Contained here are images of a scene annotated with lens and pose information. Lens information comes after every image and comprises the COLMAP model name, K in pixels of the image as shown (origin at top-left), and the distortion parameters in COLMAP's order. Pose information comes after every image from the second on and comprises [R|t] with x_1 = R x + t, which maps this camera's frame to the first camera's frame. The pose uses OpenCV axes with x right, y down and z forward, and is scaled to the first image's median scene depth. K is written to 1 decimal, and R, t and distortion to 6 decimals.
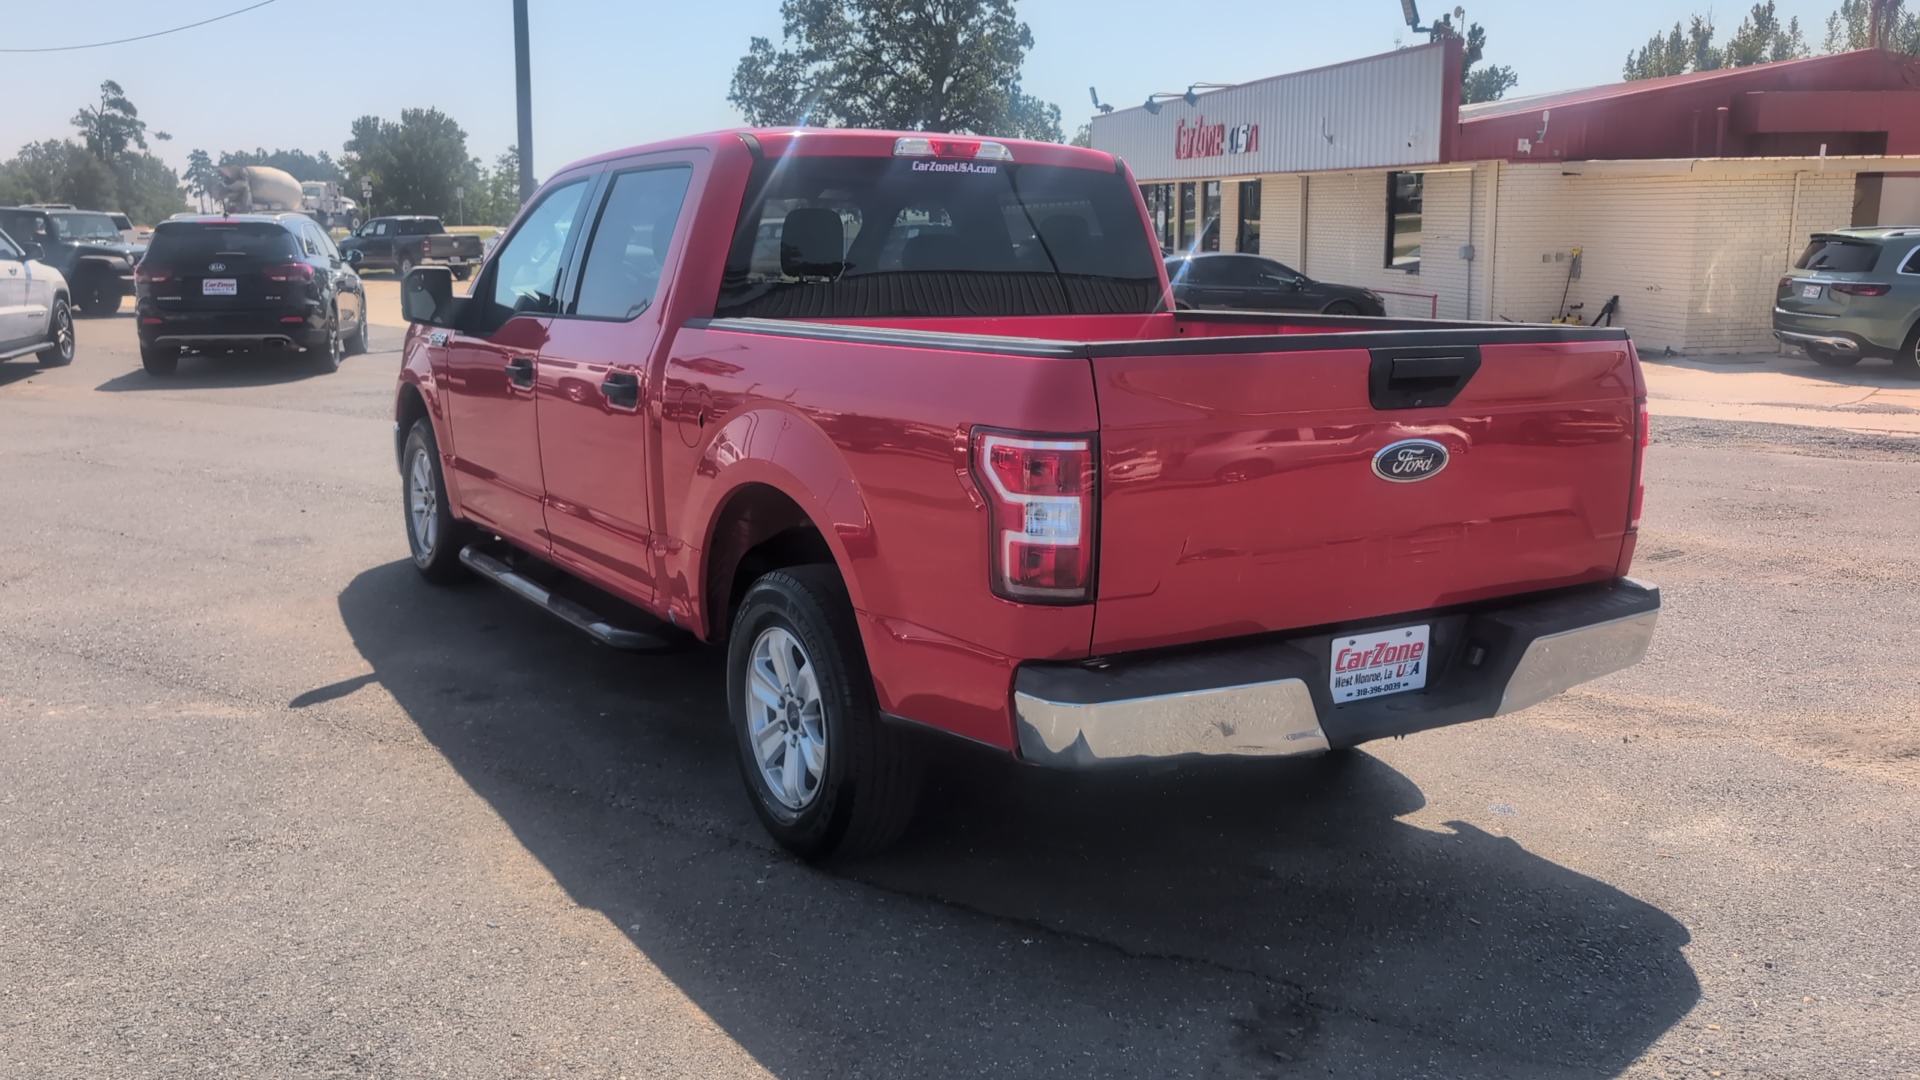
lens RADIAL K [[1607.6, 0, 952.7], [0, 1607.6, 530.2], [0, 0, 1]] dist [0.023775, -0.039521]
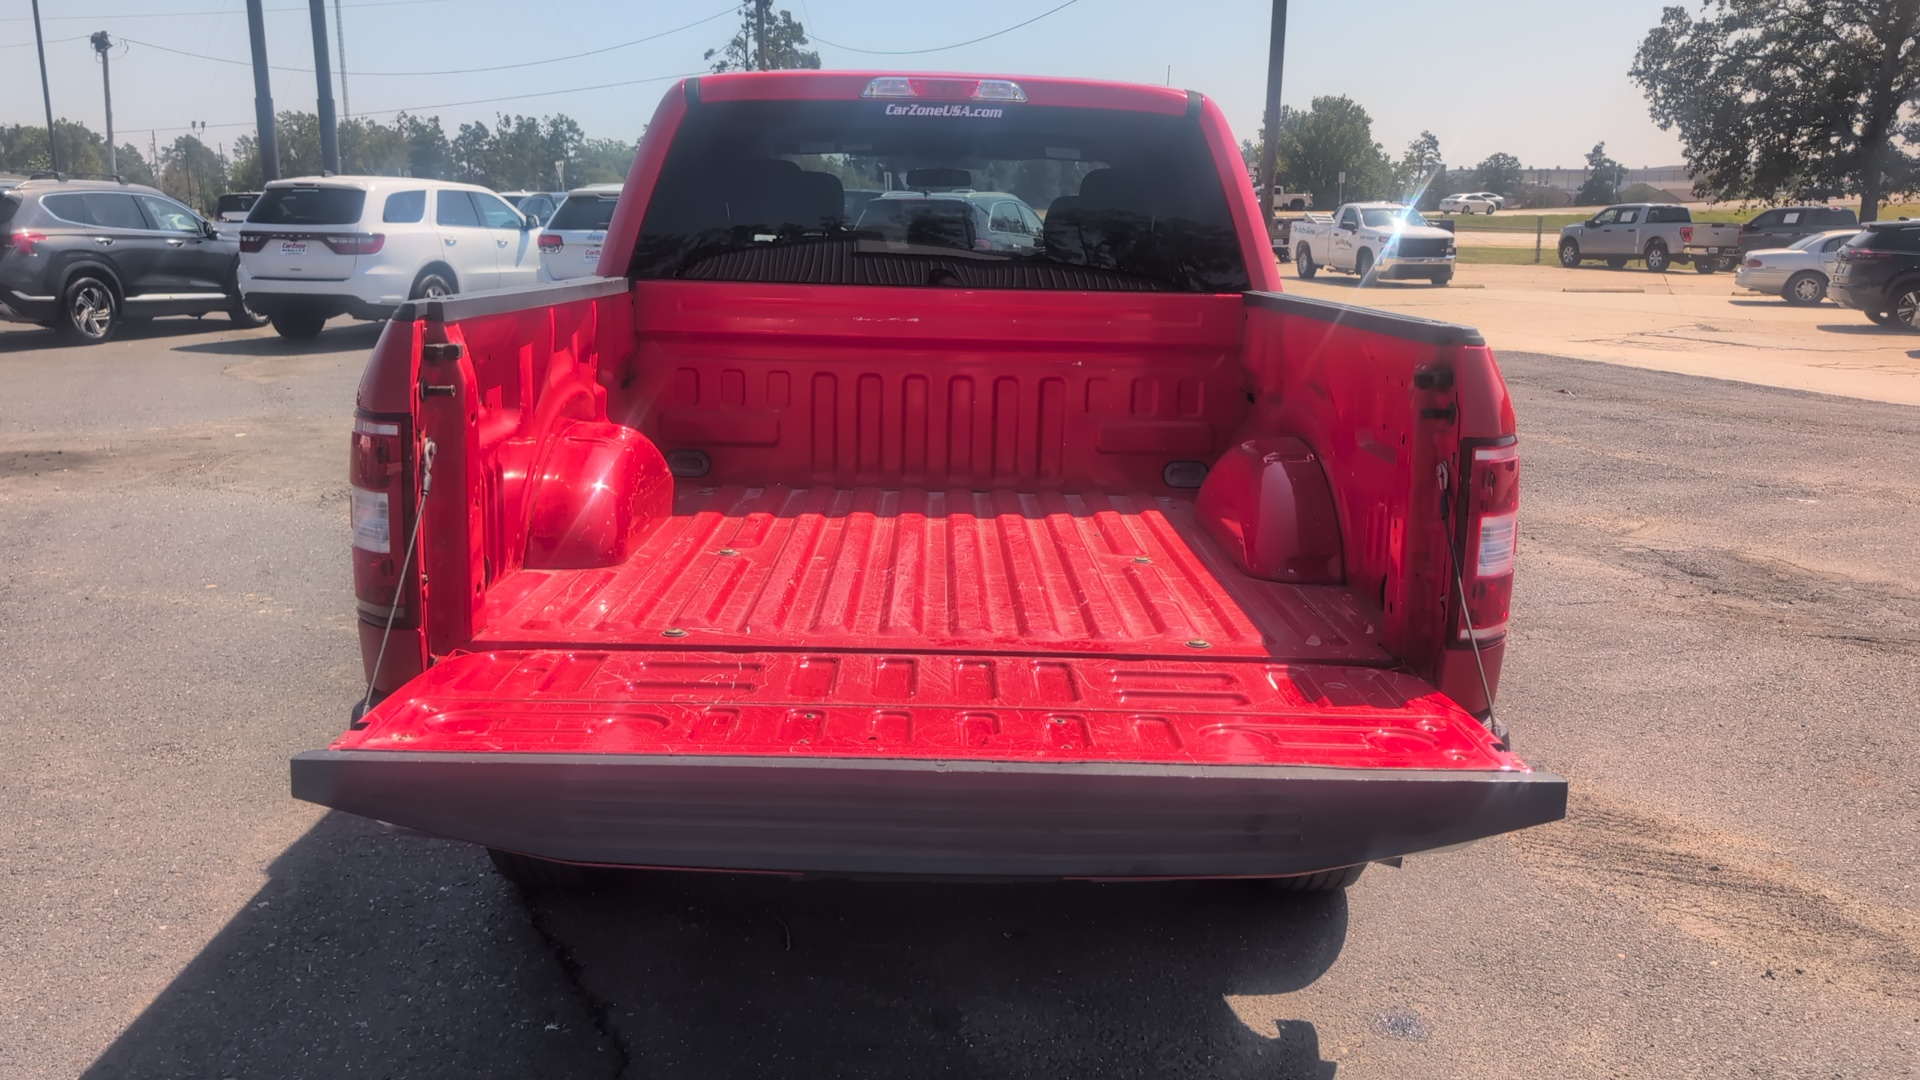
lens RADIAL K [[1607.6, 0, 964.4], [0, 1607.6, 519.7], [0, 0, 1]] dist [0.023775, -0.039521]
pose [[0.859701, 0.103983, -0.500101, 0.510872], [-0.102897, 0.994244, 0.029843, -0.042573], [0.500326, 0.025803, 0.865453, 0.312161]]
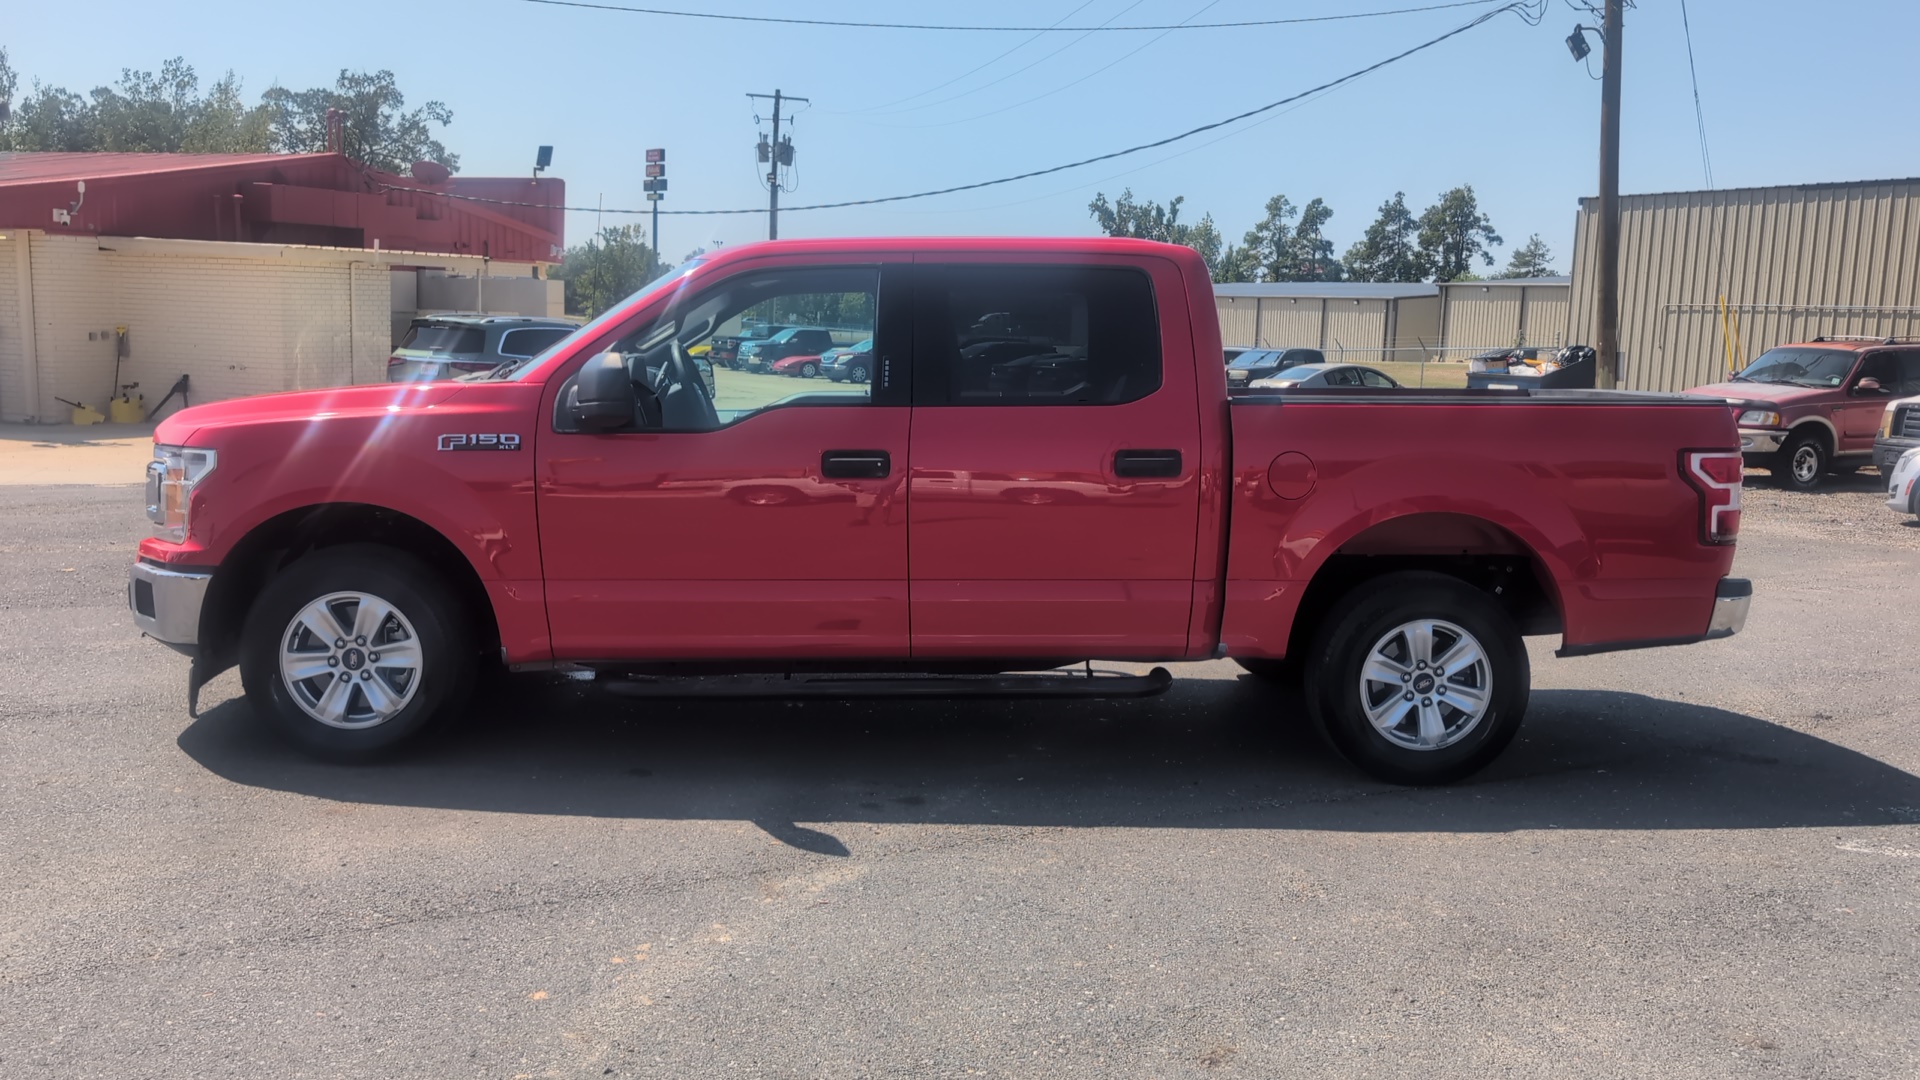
lens RADIAL K [[1607.6, 0, 974.1], [0, 1607.6, 545.1], [0, 0, 1]] dist [0.023775, -0.039521]
pose [[0.472341, -0.102349, 0.875453, -1.355932], [0.135816, 0.989825, 0.042442, -0.100929], [-0.870889, 0.098853, 0.481435, 0.618637]]
